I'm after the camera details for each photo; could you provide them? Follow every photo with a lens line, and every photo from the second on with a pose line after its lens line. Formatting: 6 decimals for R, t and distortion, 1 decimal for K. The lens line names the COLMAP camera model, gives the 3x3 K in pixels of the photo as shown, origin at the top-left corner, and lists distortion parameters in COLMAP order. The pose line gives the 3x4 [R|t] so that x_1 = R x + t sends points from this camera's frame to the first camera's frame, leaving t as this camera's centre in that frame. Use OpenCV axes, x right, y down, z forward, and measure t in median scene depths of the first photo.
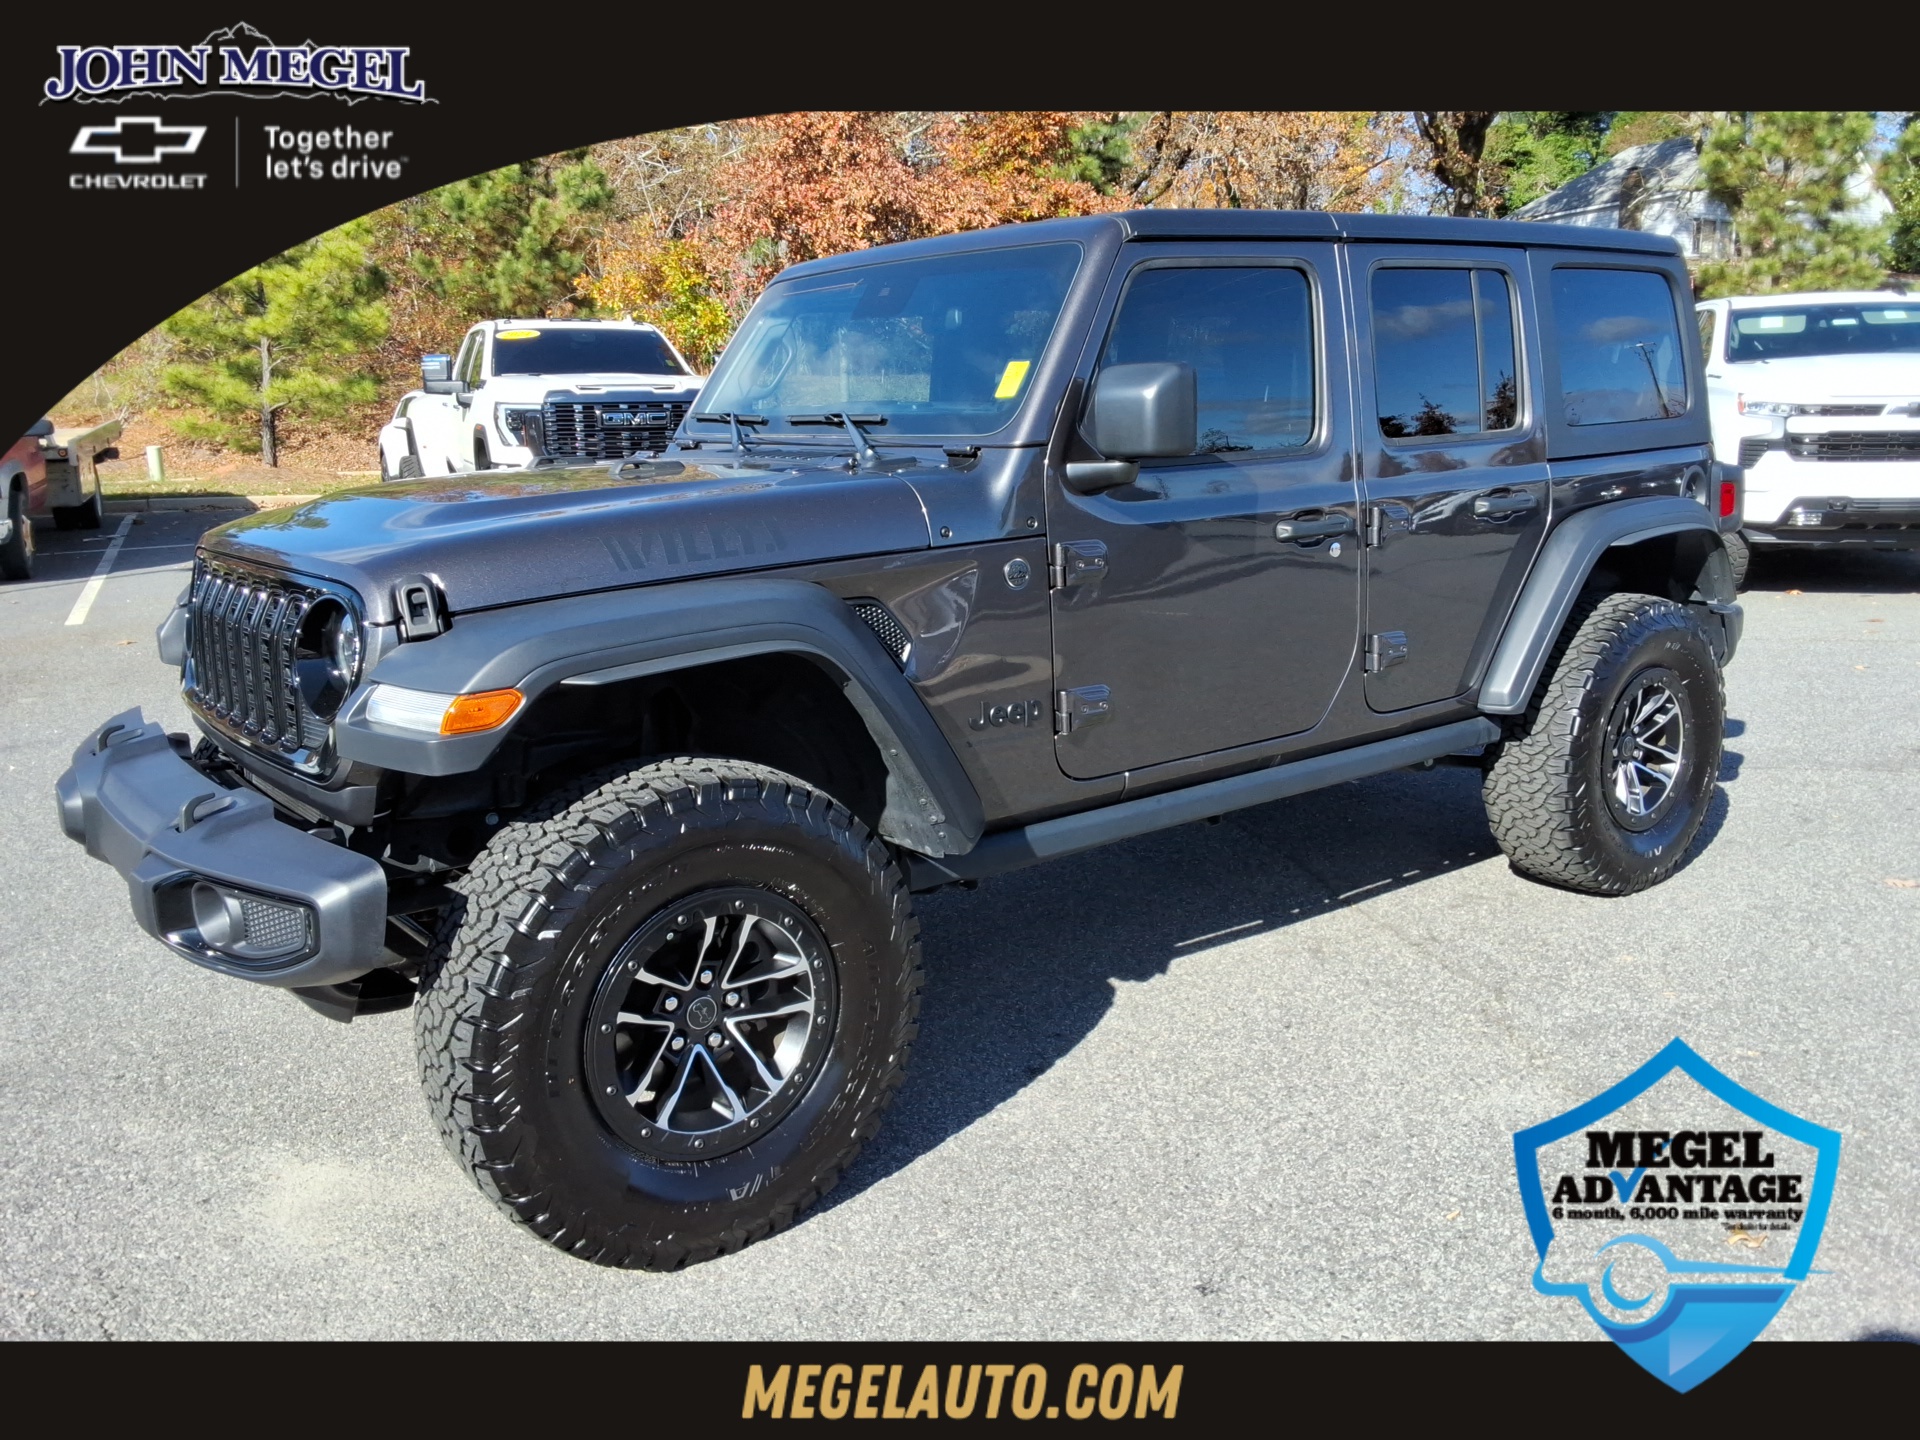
lens RADIAL K [[1553.6, 0, 961.6], [0, 1553.6, 722.6], [0, 0, 1]] dist [0.066837, -0.100222]
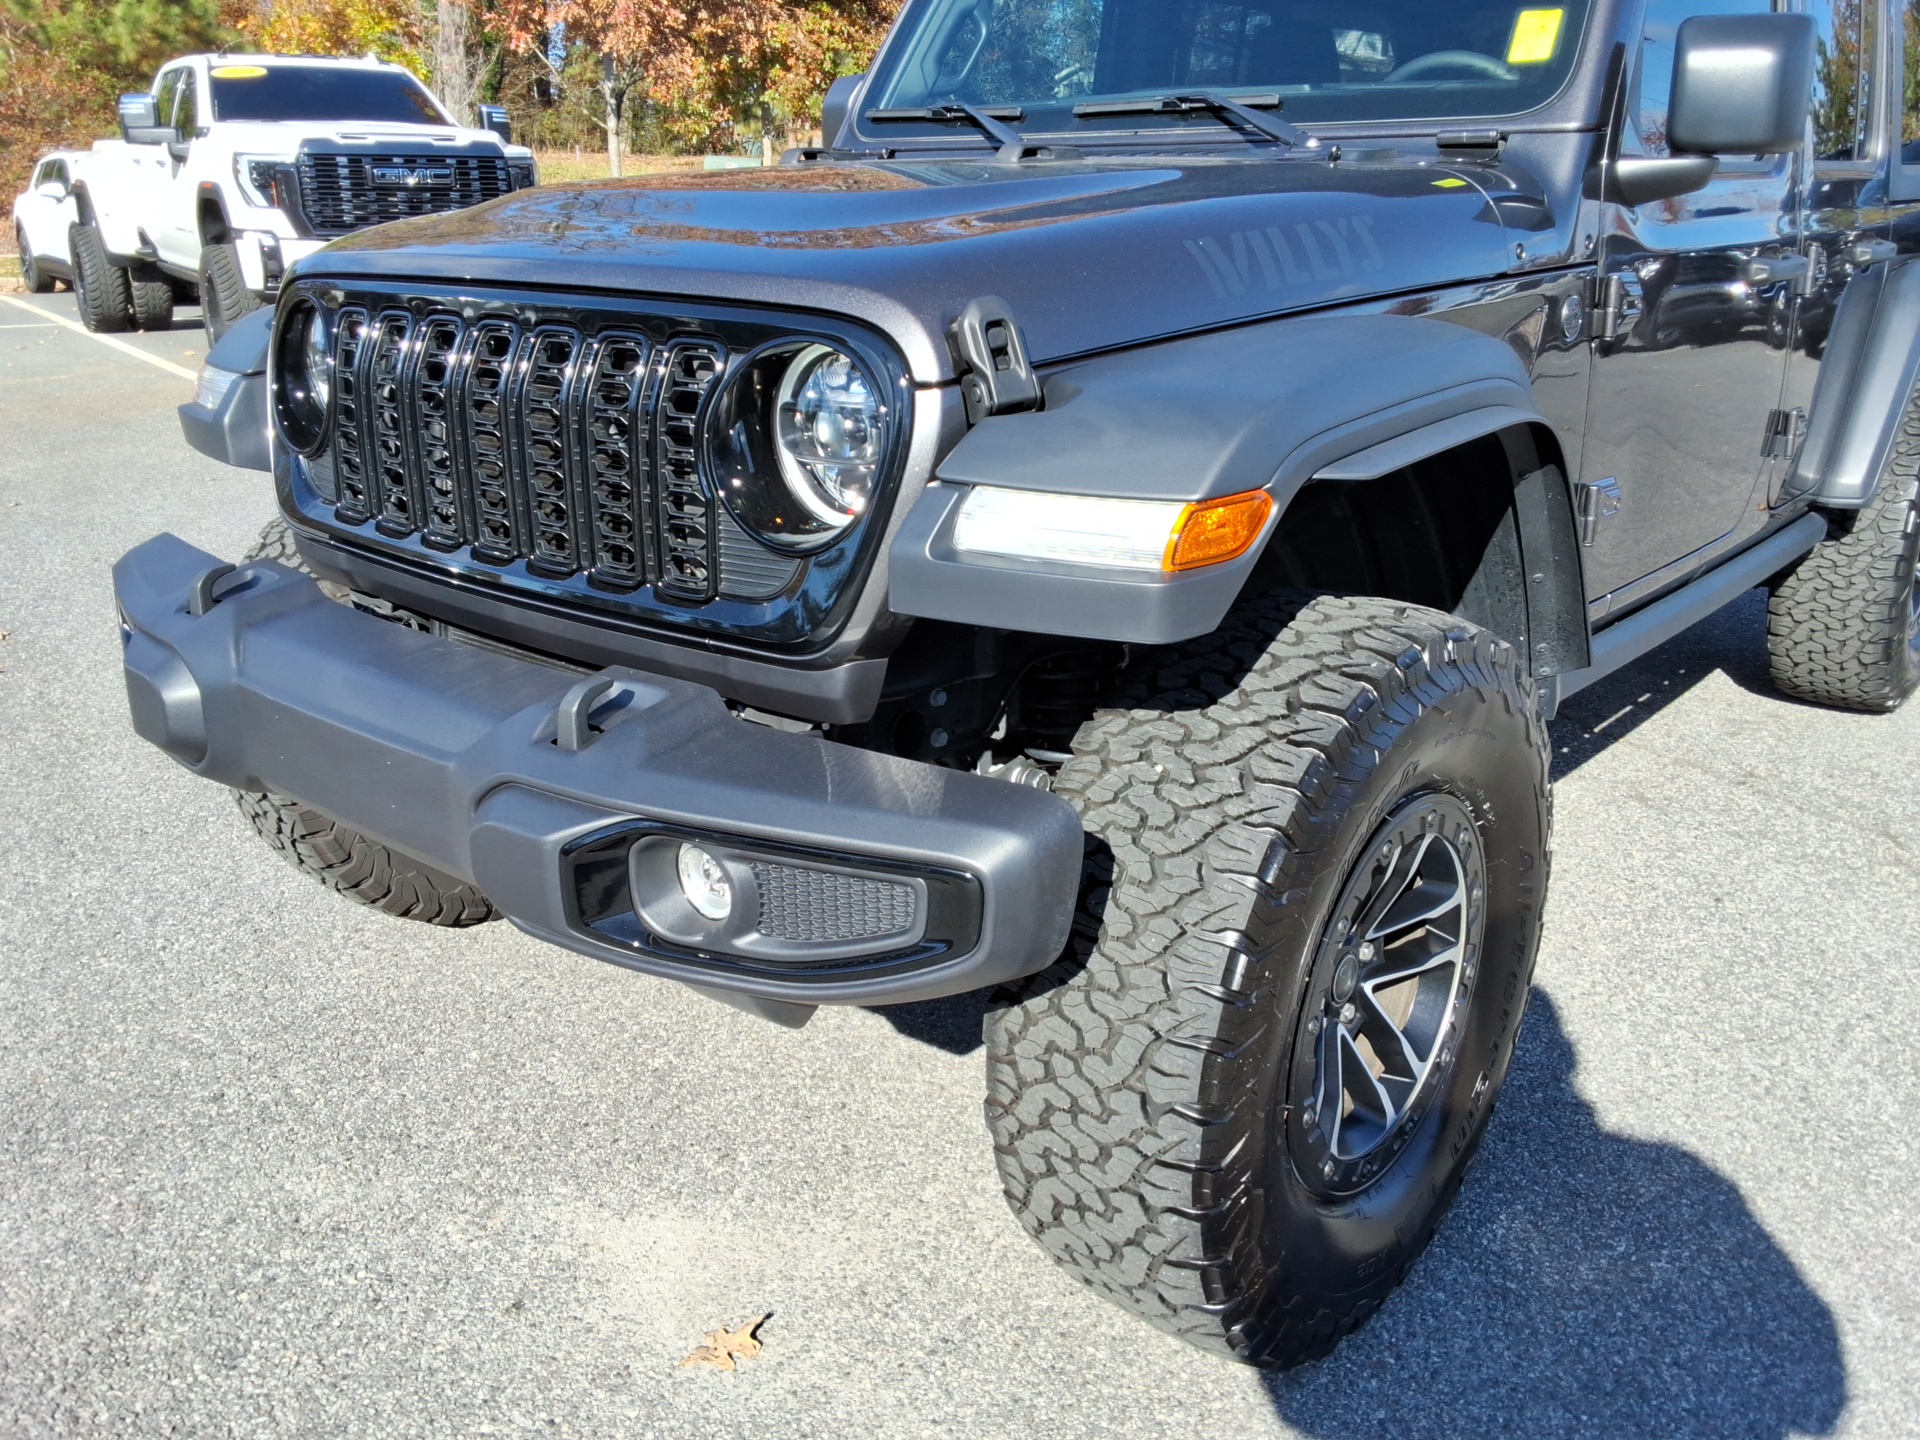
lens RADIAL K [[1553.6, 0, 918.4], [0, 1553.6, 717.4], [0, 0, 1]] dist [0.066837, -0.100222]
pose [[0.982398, -0.042076, 0.181999, -0.106949], [0.020155, 0.992489, 0.120660, -0.002021], [-0.185709, -0.114868, 0.975868, 0.091458]]
